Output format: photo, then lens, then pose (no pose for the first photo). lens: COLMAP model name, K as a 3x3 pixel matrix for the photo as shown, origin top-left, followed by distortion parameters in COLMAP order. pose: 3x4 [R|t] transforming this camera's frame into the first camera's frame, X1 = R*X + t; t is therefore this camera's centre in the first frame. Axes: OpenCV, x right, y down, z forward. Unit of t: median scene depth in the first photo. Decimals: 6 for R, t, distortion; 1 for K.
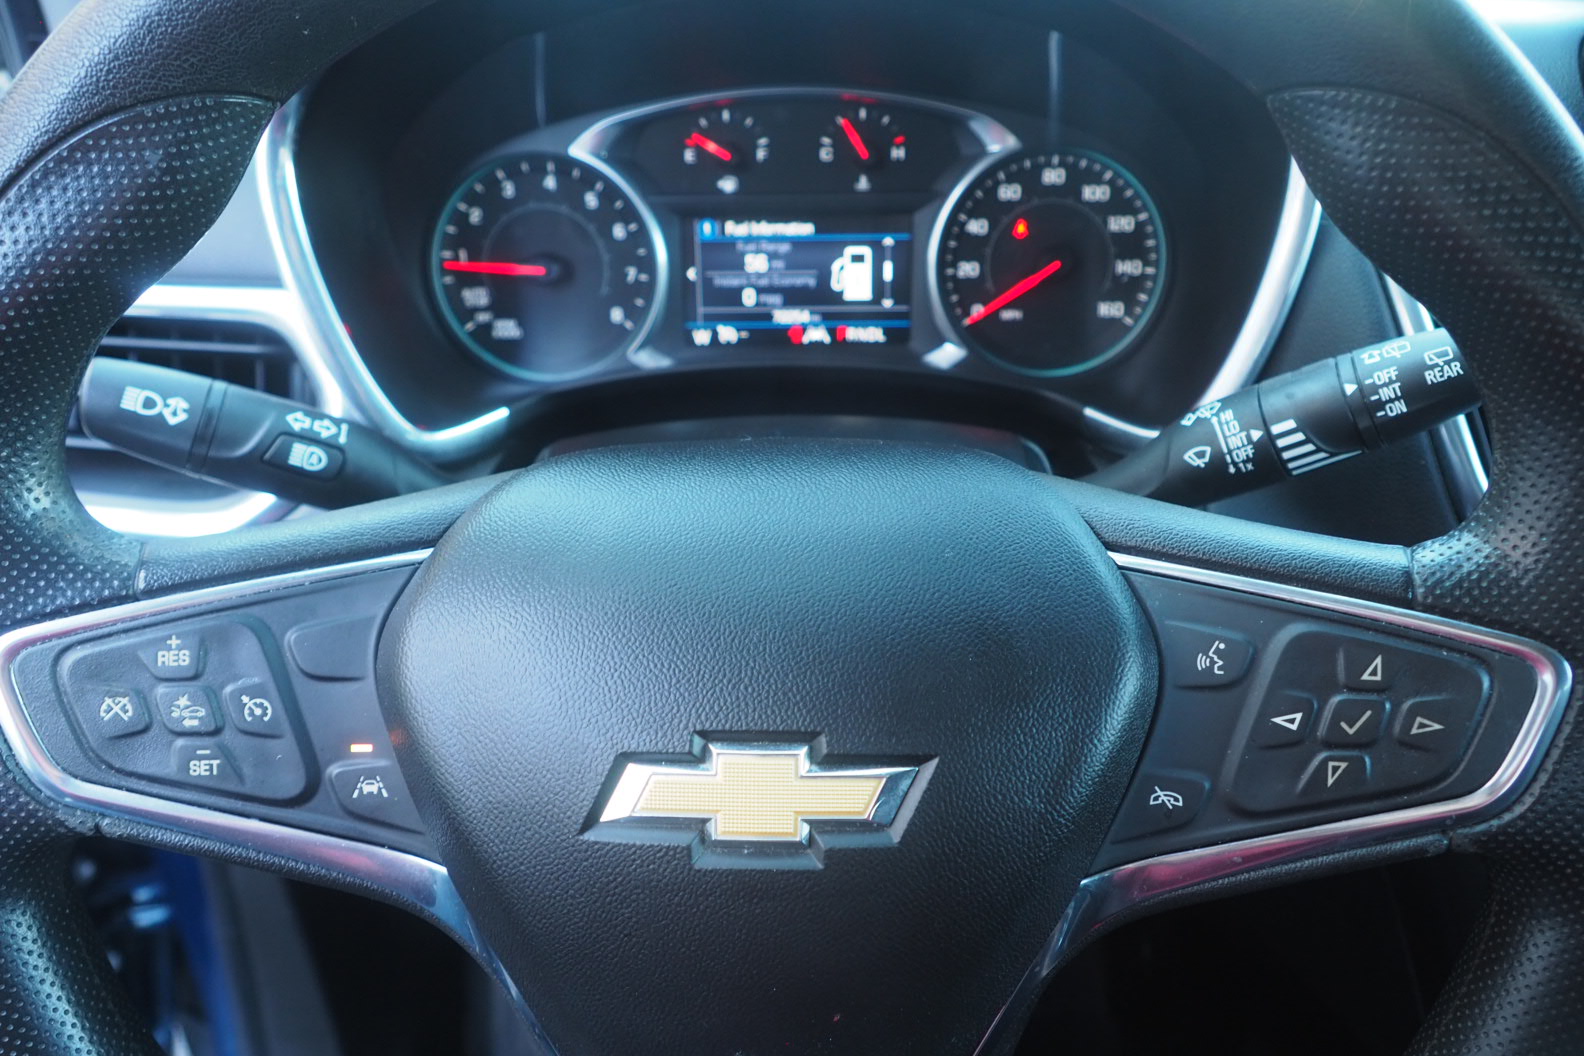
lens RADIAL K [[1115.2, 0, 799.1], [0, 1115.2, 525.1], [0, 0, 1]] dist [-0.032004, 0.005443]
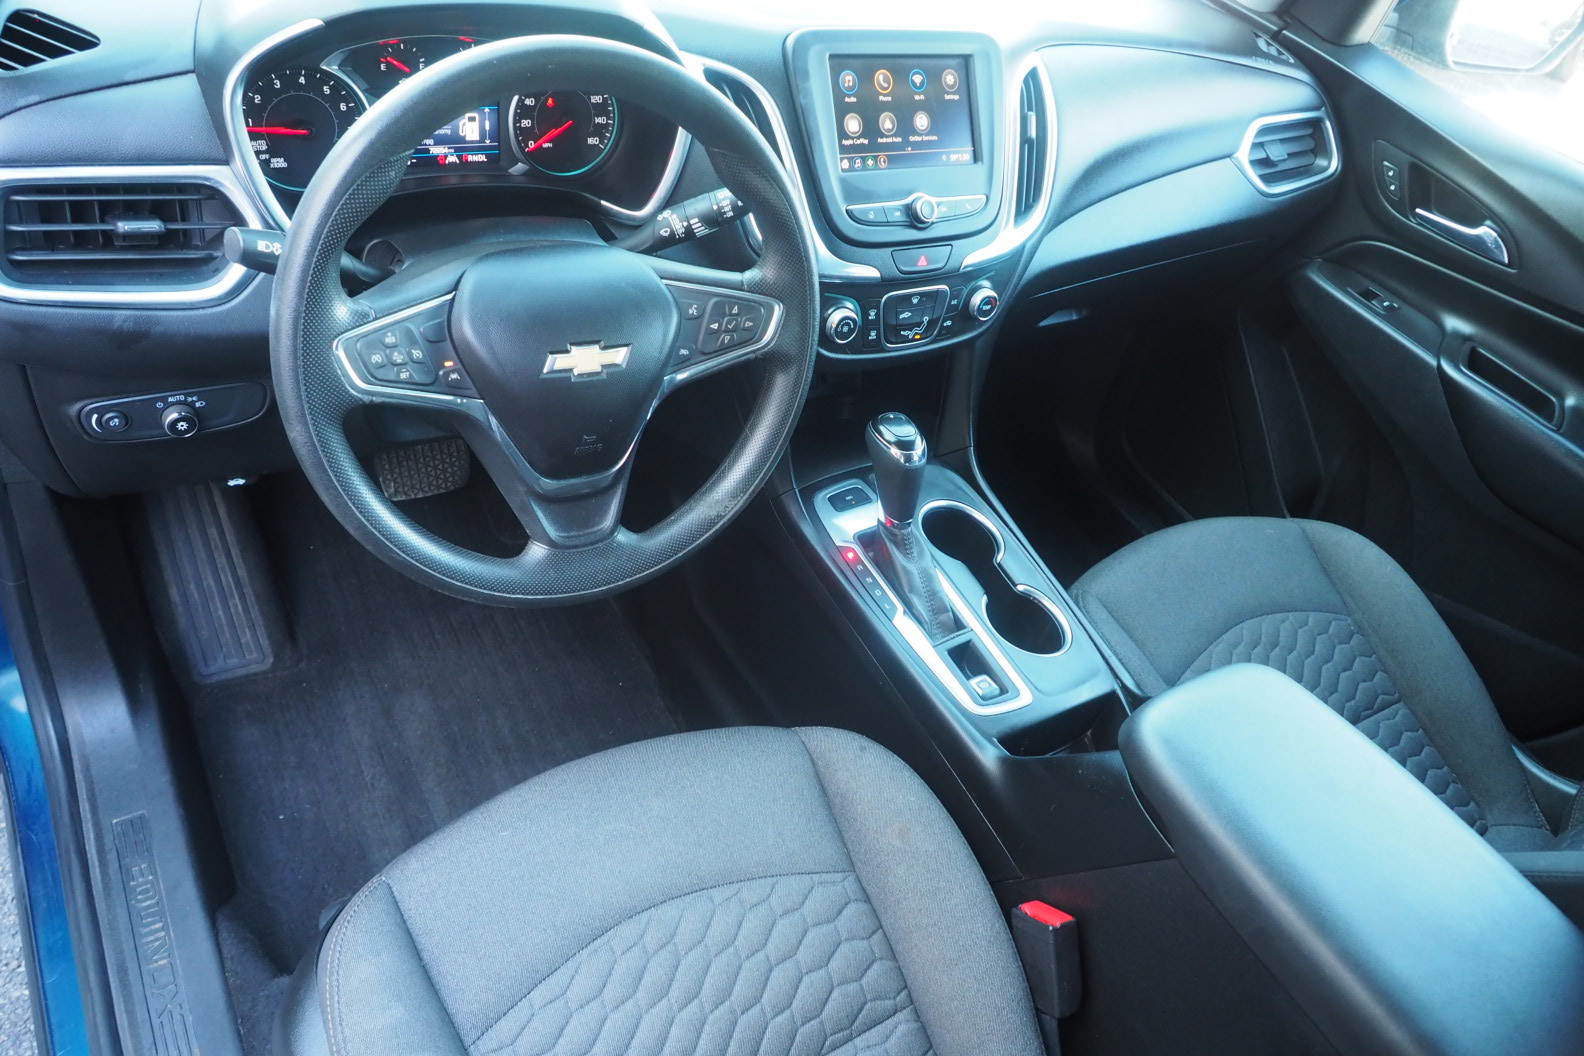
lens RADIAL K [[1115.2, 0, 791.0], [0, 1115.2, 525.8], [0, 0, 1]] dist [-0.032004, 0.005443]
pose [[0.825449, -0.211180, 0.523485, -0.655228], [0.043416, 0.948386, 0.314131, -0.151630], [-0.562804, -0.236572, 0.792013, -1.018760]]
